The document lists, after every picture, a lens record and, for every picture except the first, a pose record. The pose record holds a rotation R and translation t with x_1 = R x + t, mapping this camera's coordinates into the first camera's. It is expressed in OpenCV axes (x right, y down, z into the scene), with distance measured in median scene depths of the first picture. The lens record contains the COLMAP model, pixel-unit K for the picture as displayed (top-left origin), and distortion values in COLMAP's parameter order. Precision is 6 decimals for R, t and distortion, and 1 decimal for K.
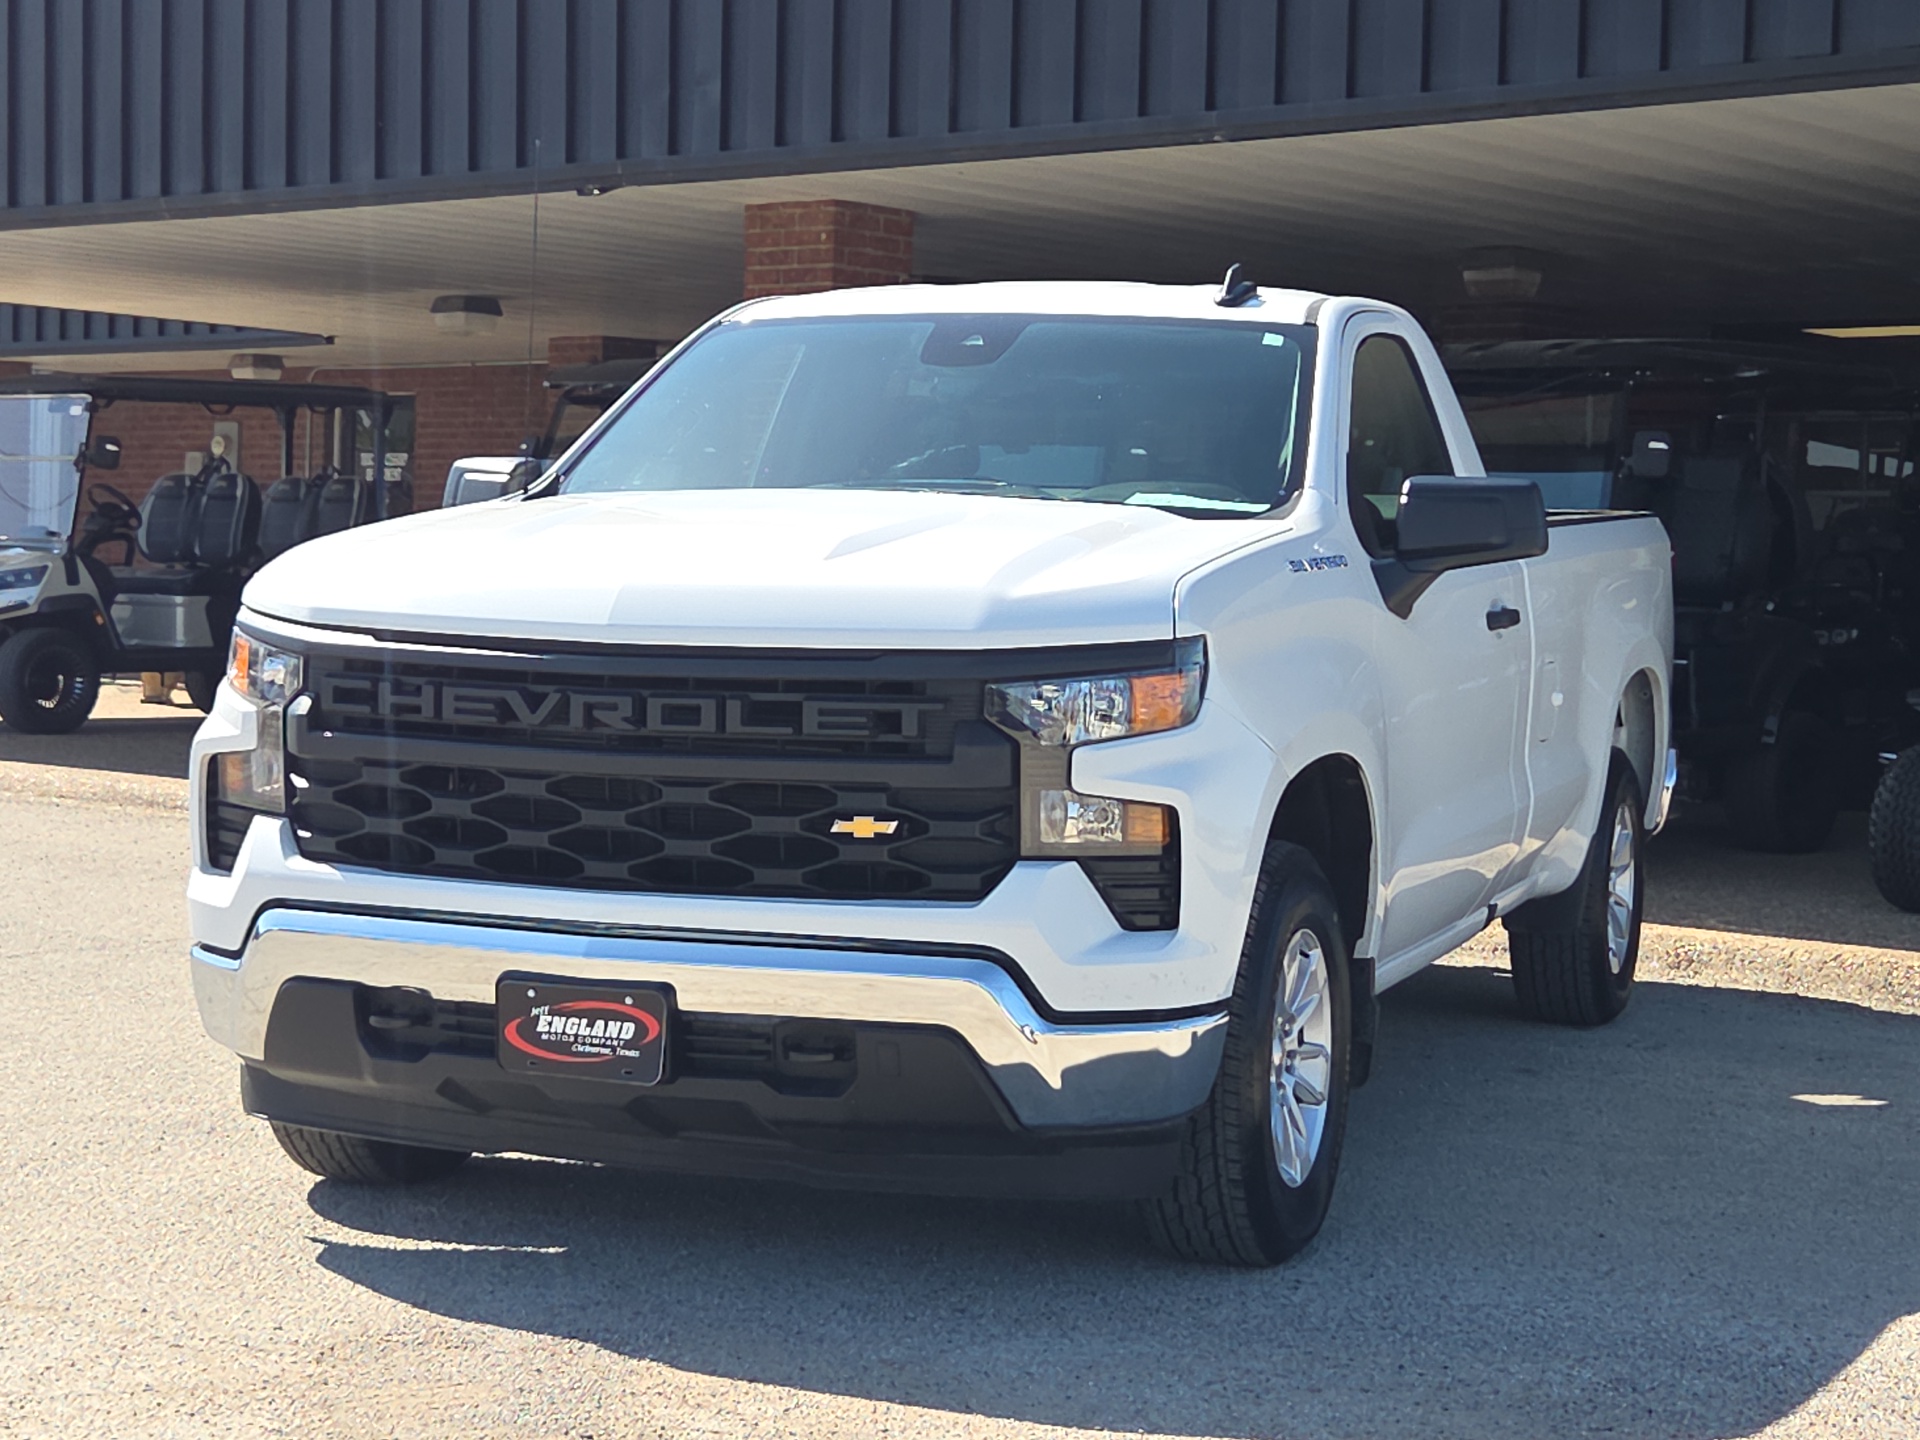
lens RADIAL K [[3627.0, 0, 960.0], [0, 3627.0, 720.0], [0, 0, 1]] dist [0.114874, -0.207473]
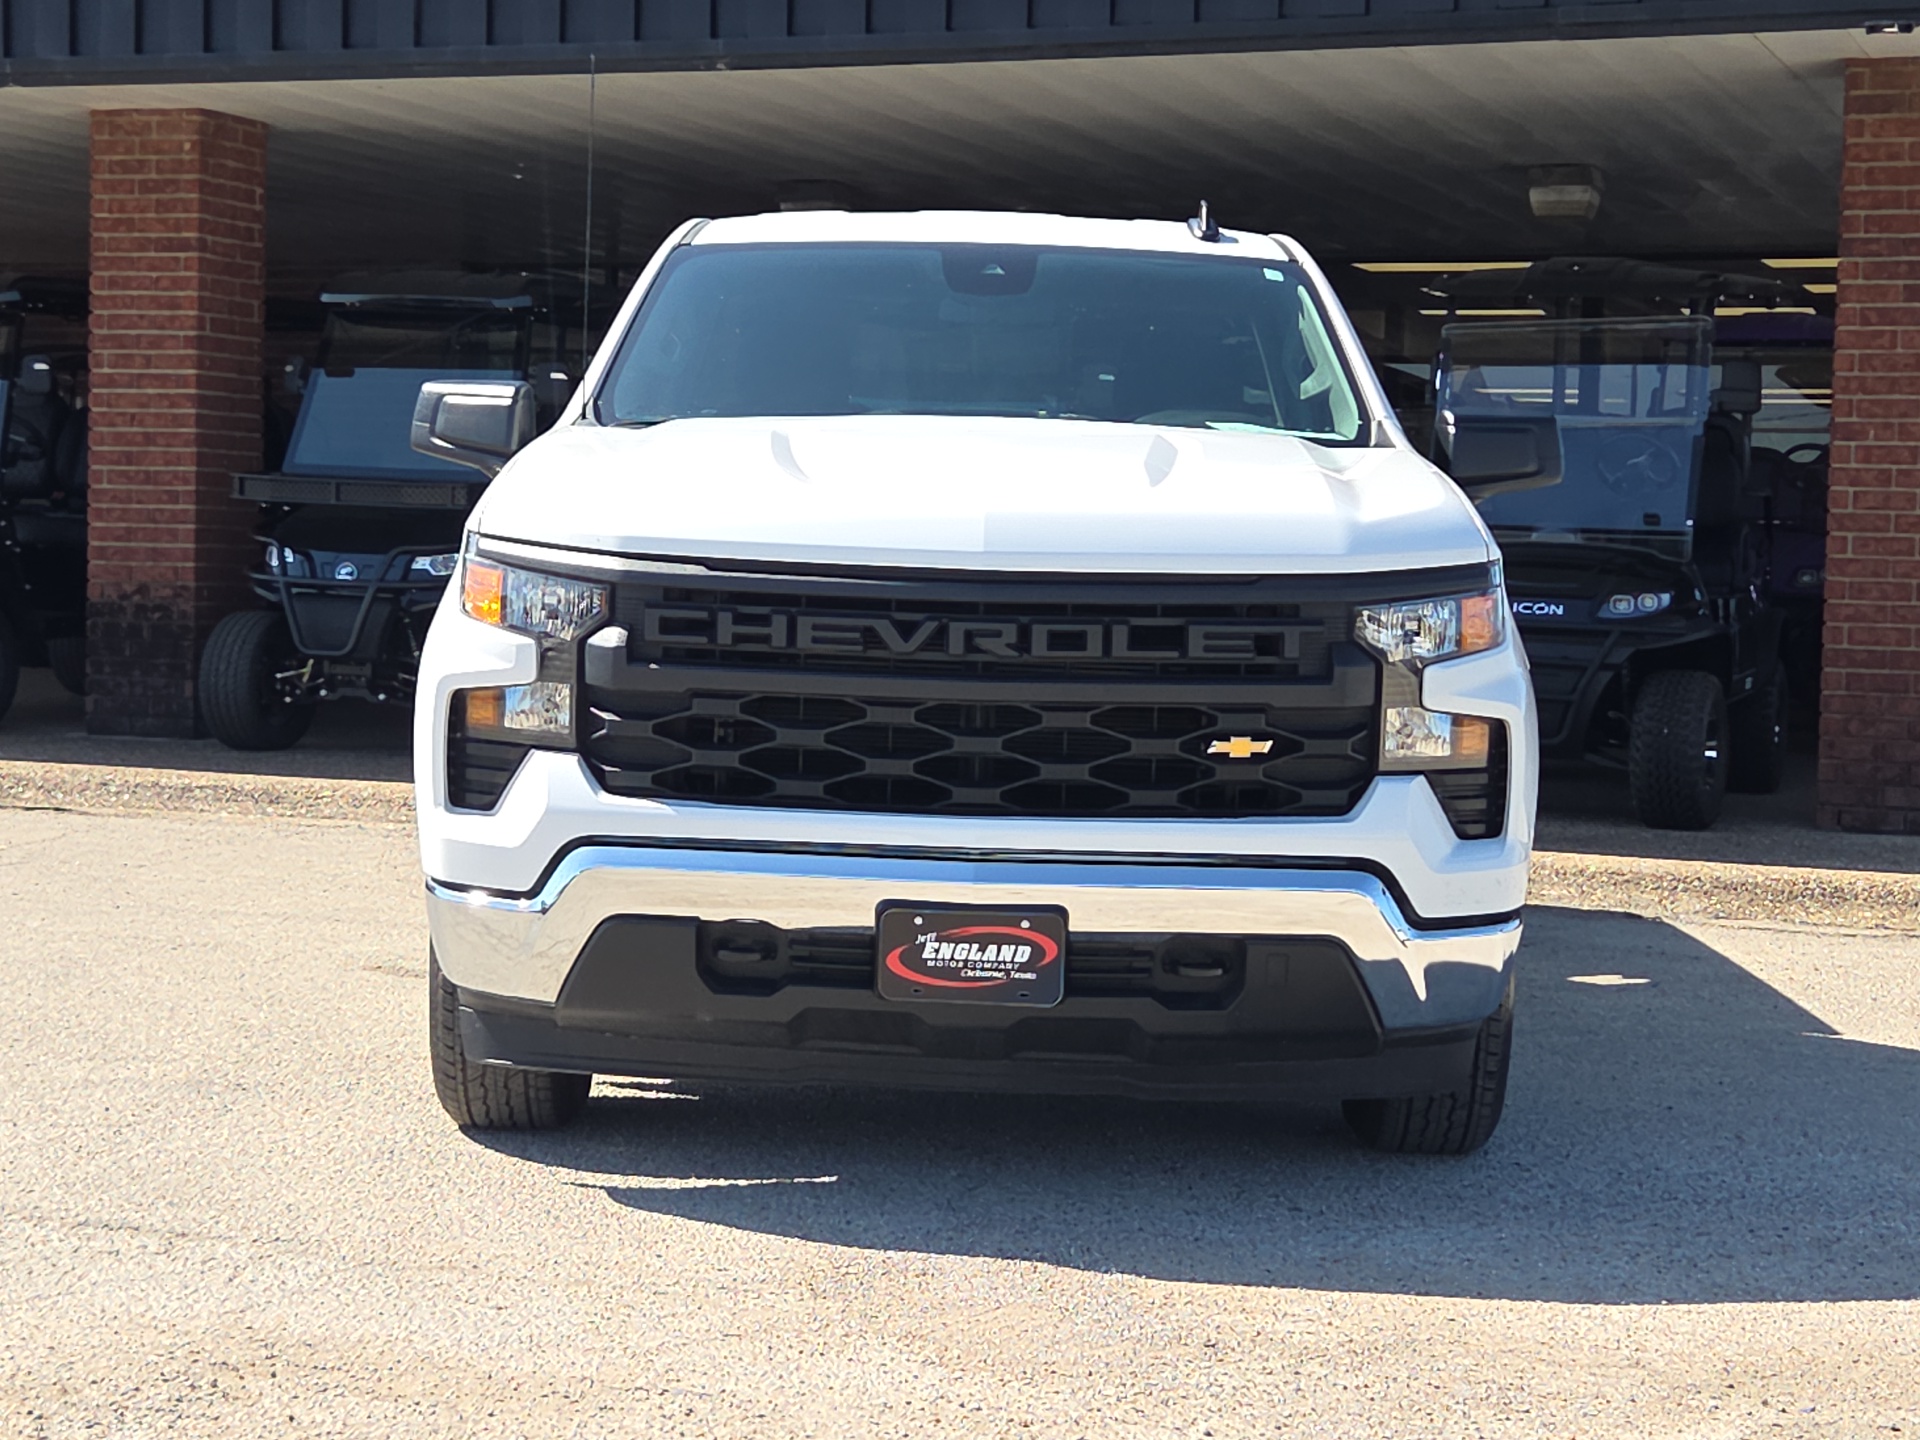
lens RADIAL K [[3627.0, 0, 960.0], [0, 3627.0, 720.0], [0, 0, 1]] dist [0.114874, -0.207473]
pose [[0.941114, -0.021084, 0.337430, -0.442945], [0.014081, 0.999632, 0.023188, -0.003148], [-0.337795, -0.017071, 0.941065, 0.056344]]
